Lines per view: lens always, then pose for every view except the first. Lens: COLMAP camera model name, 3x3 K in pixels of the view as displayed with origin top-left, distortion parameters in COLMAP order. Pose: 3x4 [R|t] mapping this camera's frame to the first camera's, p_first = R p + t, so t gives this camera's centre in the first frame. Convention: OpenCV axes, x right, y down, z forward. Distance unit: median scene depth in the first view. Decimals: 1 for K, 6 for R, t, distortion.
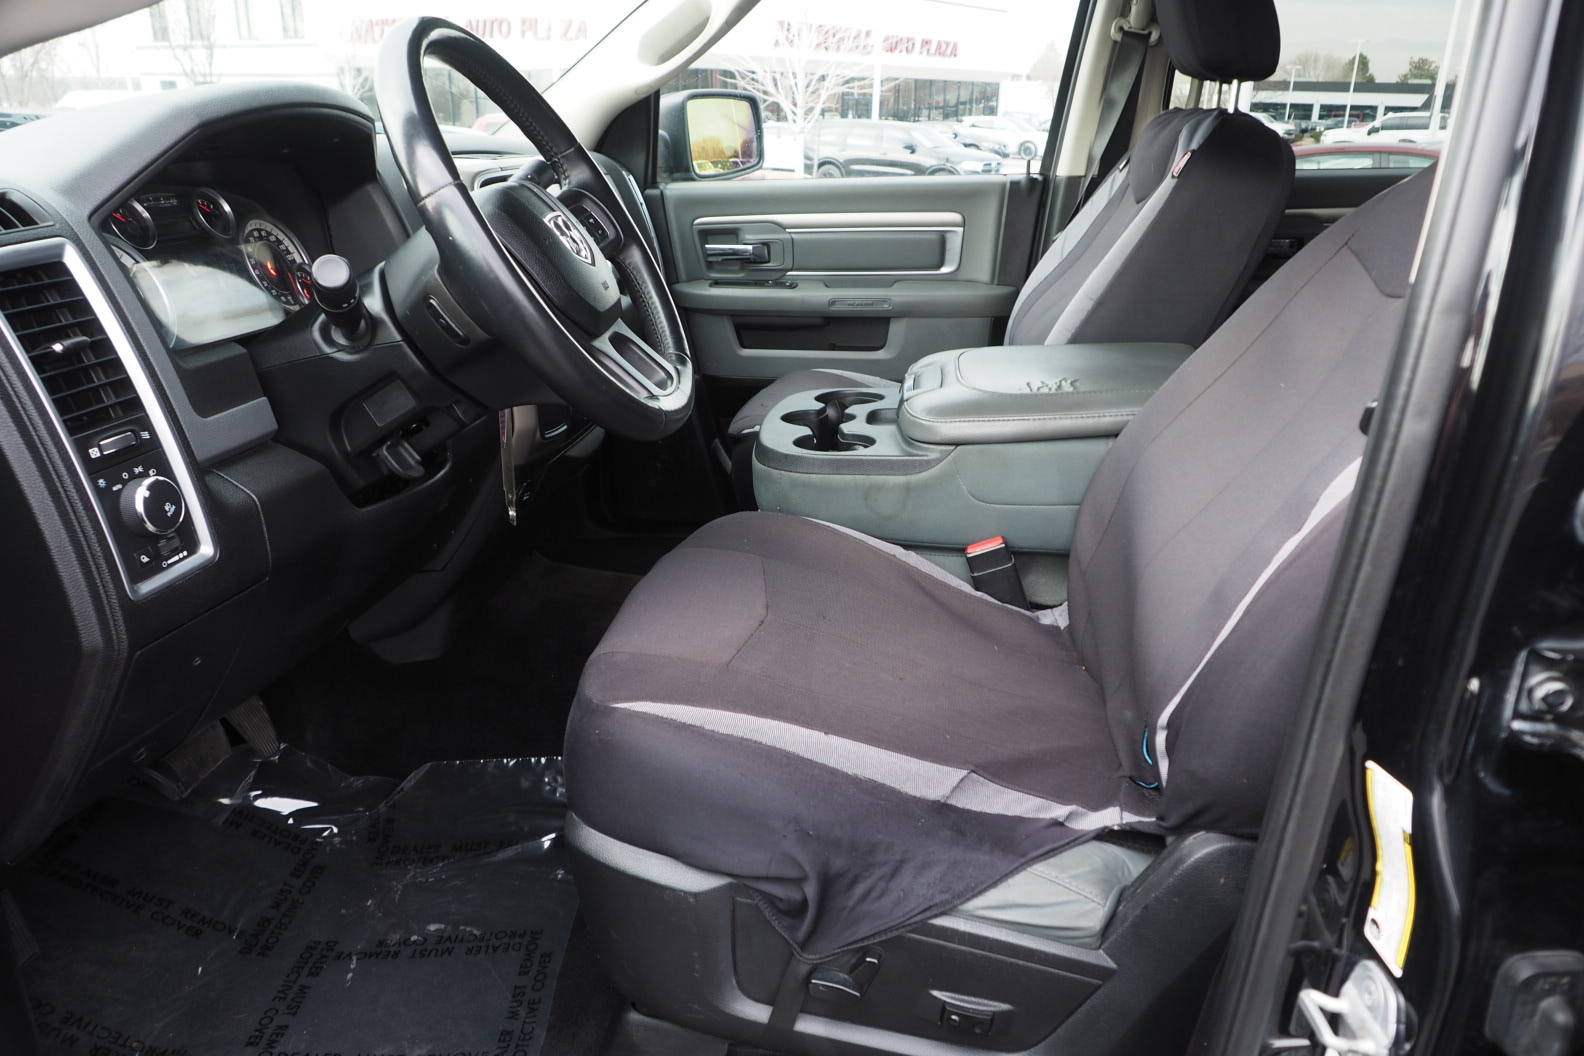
lens RADIAL K [[1118.1, 0, 803.0], [0, 1118.1, 484.7], [0, 0, 1]] dist [-0.029204, 0.003402]
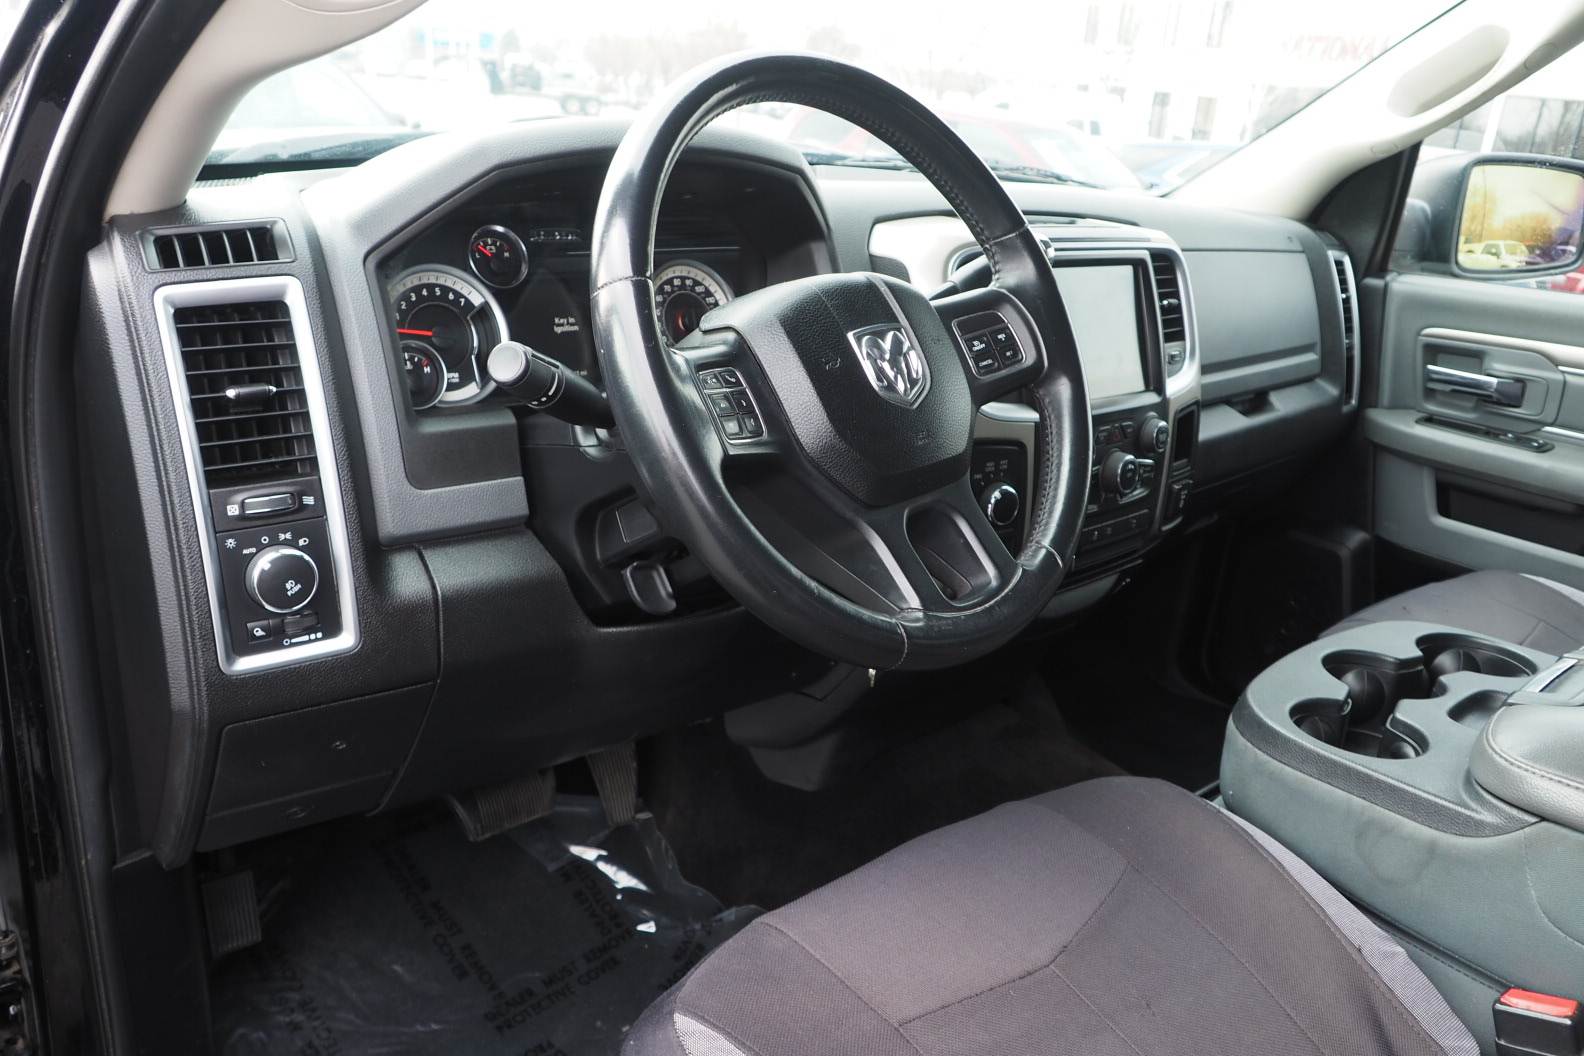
lens RADIAL K [[1205.3, 0, 799.7], [0, 1205.3, 528.2], [0, 0, 1]] dist [-0.026280, 0.014758]
pose [[0.751087, 0.271396, -0.601842, 0.185125], [-0.273184, 0.957656, 0.090918, -0.133668], [0.601032, 0.096126, 0.793423, 0.277062]]
